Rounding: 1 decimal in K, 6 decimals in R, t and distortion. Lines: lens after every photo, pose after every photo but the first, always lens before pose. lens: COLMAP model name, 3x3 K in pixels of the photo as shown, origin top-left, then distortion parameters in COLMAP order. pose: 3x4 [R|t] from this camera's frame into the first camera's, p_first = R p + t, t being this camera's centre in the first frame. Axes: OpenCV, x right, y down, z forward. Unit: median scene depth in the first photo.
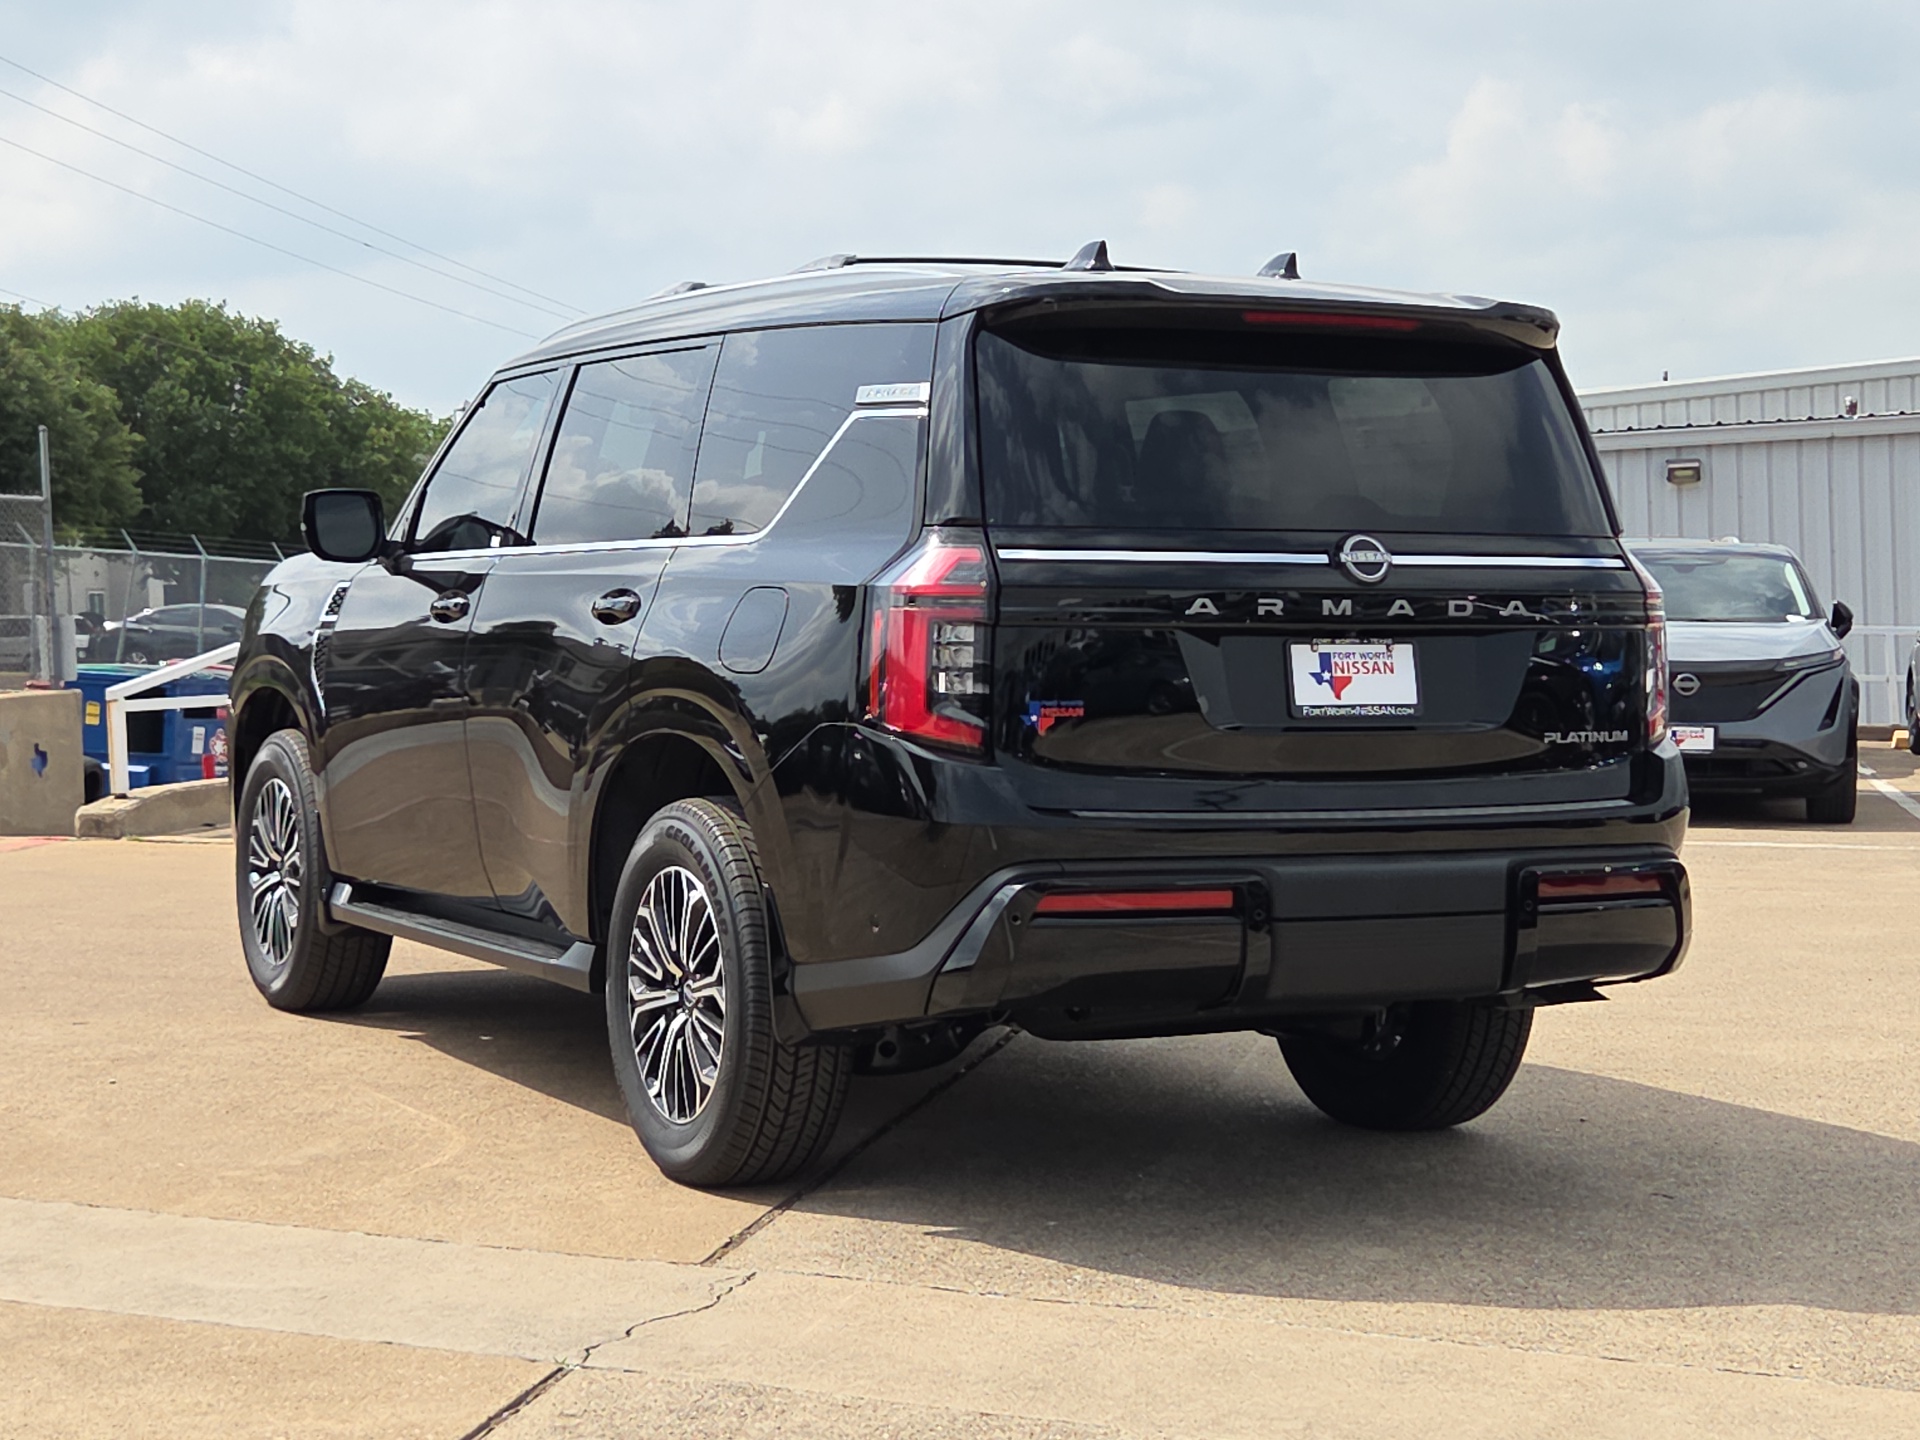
lens RADIAL K [[3461.9, 0, 963.6], [0, 3461.9, 713.7], [0, 0, 1]] dist [0.079738, 0.000000]
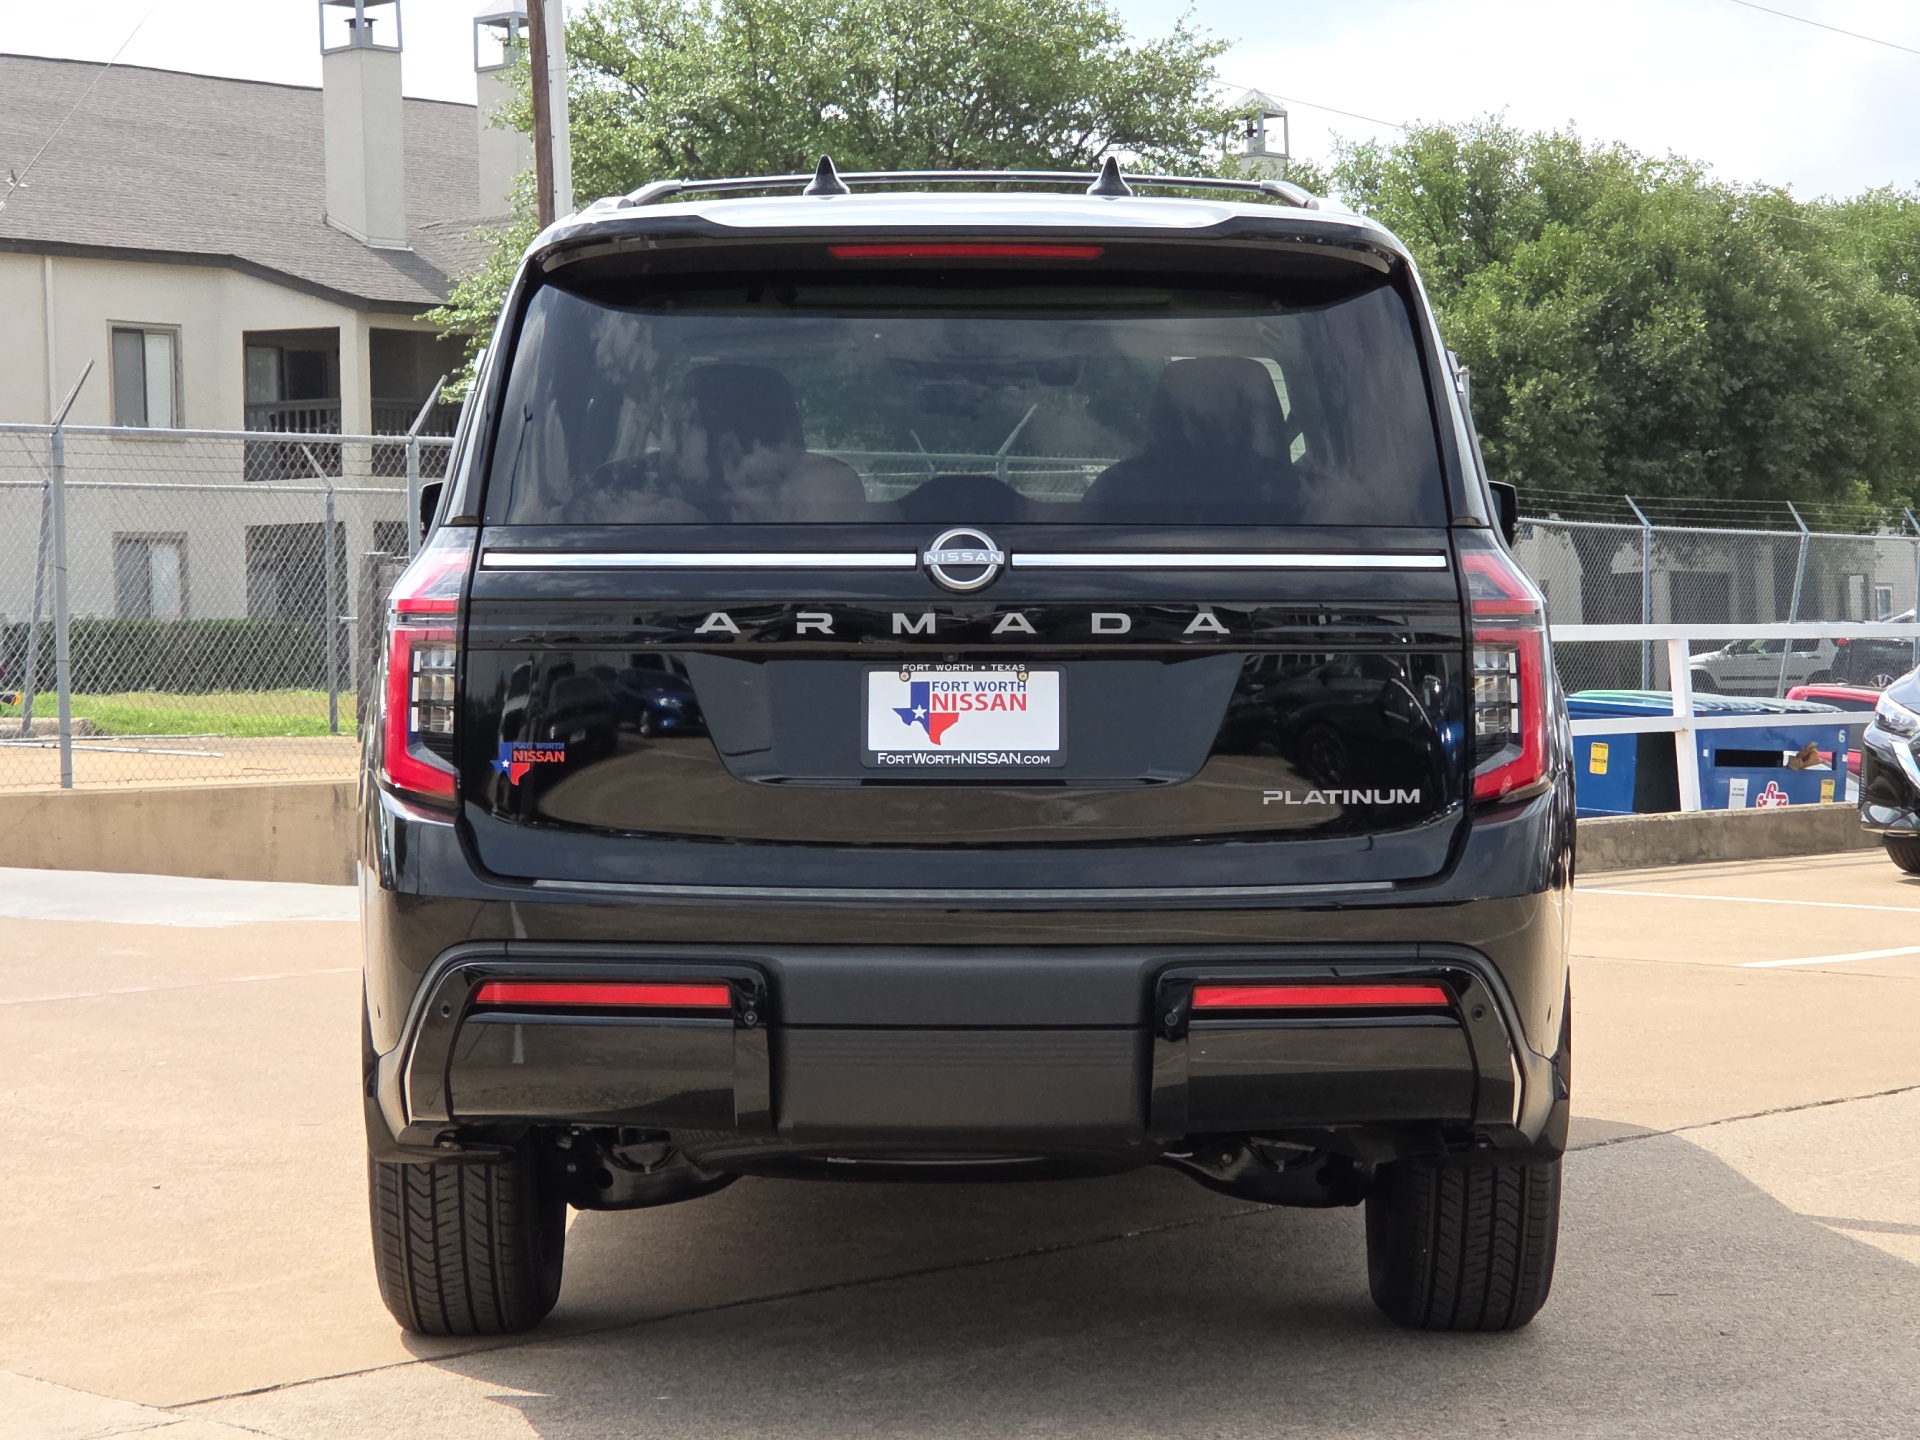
lens RADIAL K [[5050.1, 0, 958.9], [0, 5050.1, 717.3], [0, 0, 1]] dist [-0.417186, 0.000000]
pose [[0.885712, 0.005056, -0.464207, 0.629856], [-0.008418, 0.999951, -0.005170, -0.004109], [0.464158, 0.008487, 0.885712, 0.013638]]
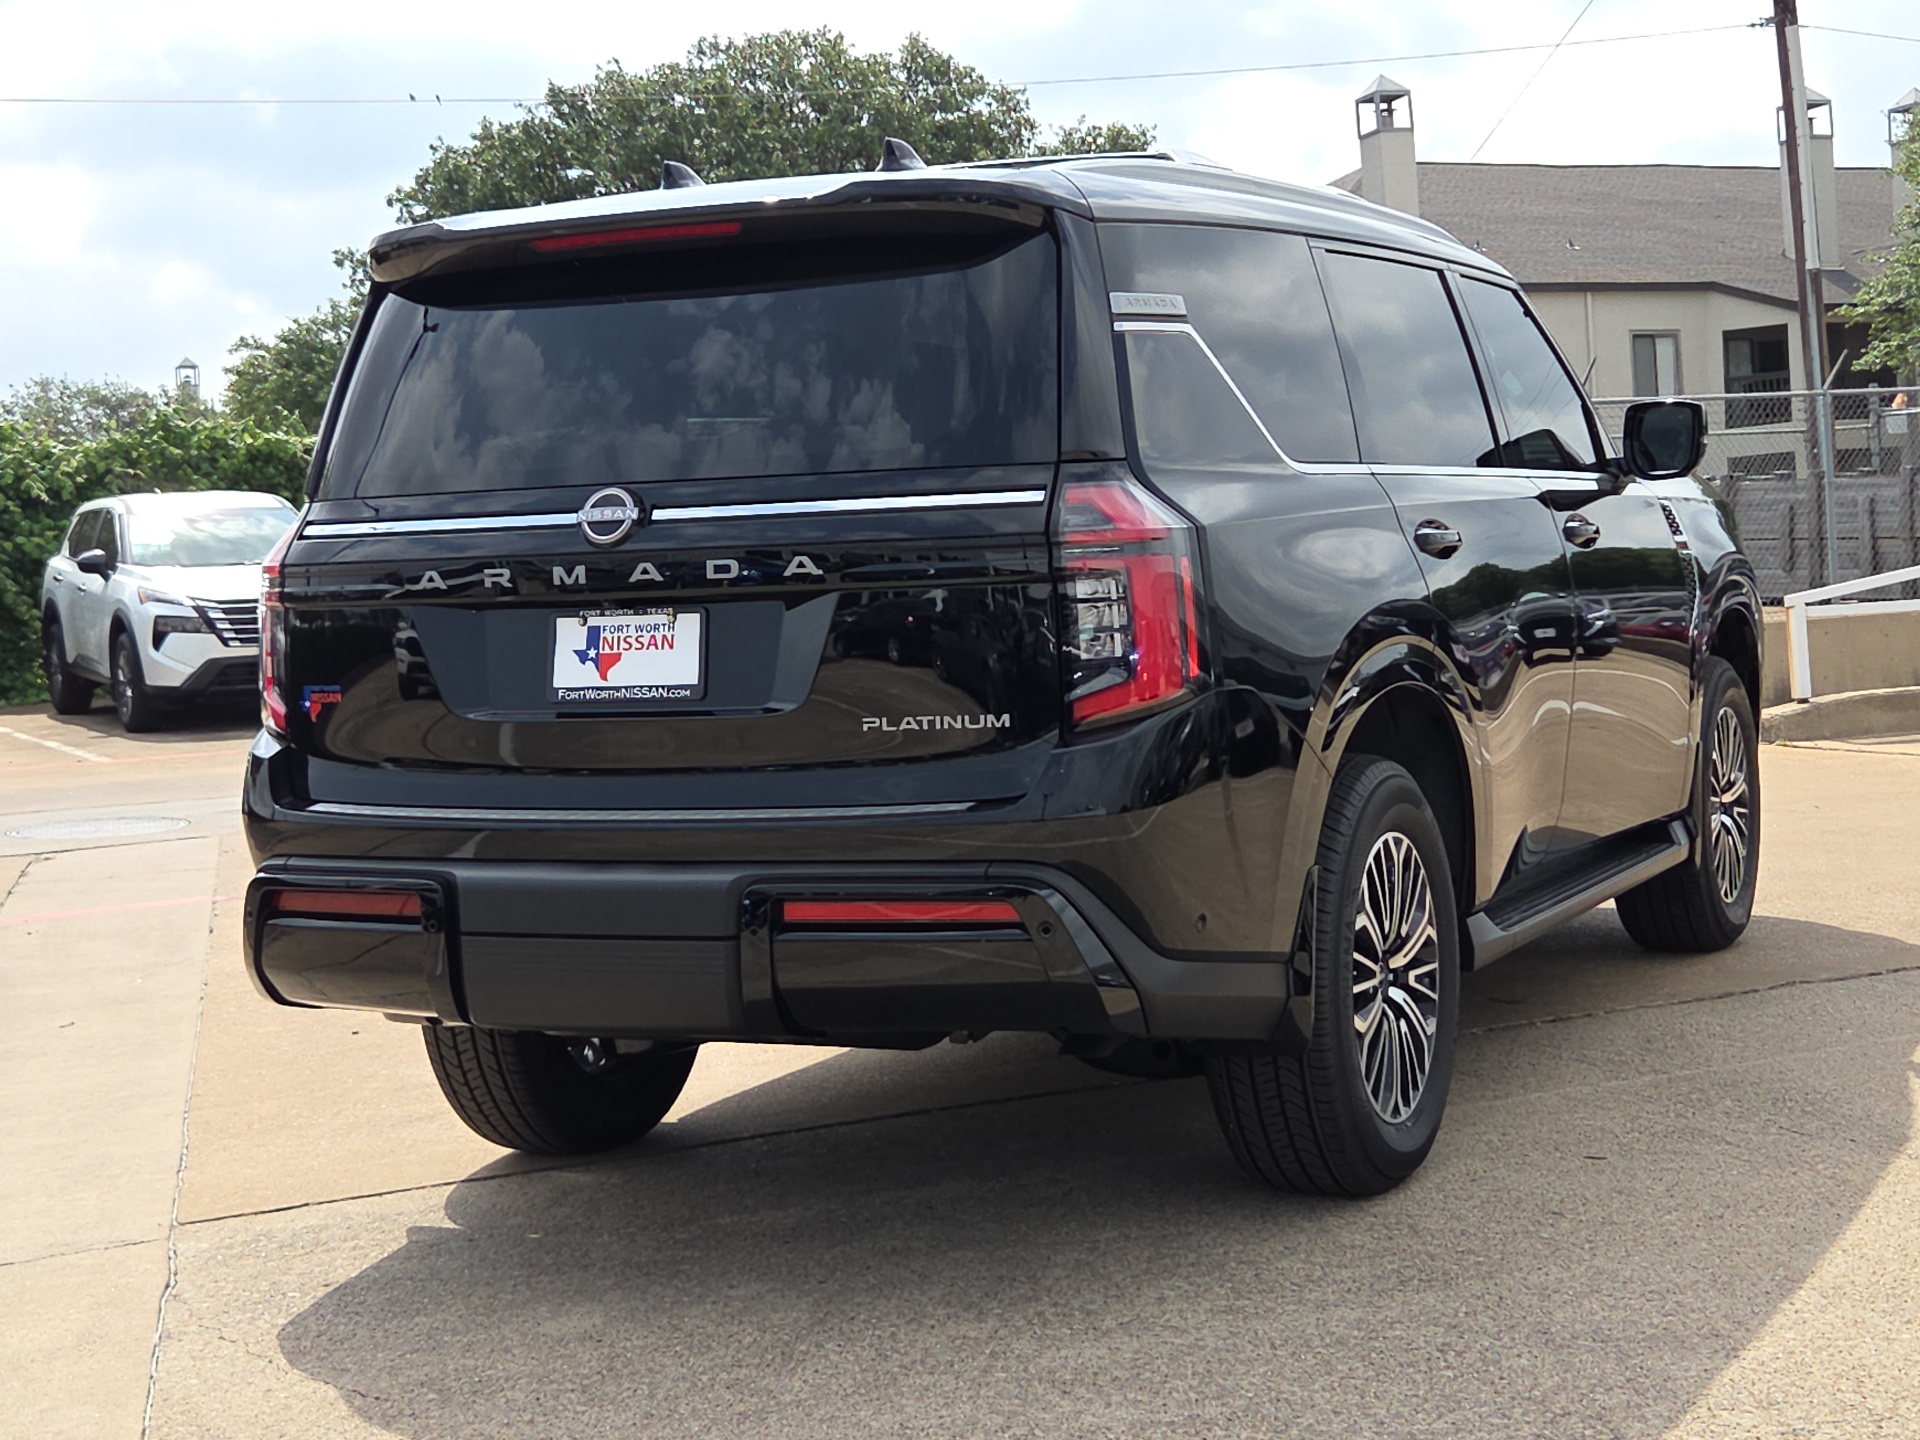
lens RADIAL K [[3008.3, 0, 916.5], [0, 3008.3, 700.5], [0, 0, 1]] dist [0.138685, 0.000000]
pose [[0.591667, 0.009365, -0.806128, 0.758785], [0.023348, 0.999314, 0.028746, -0.018796], [0.805844, -0.035829, 0.591043, 0.617634]]
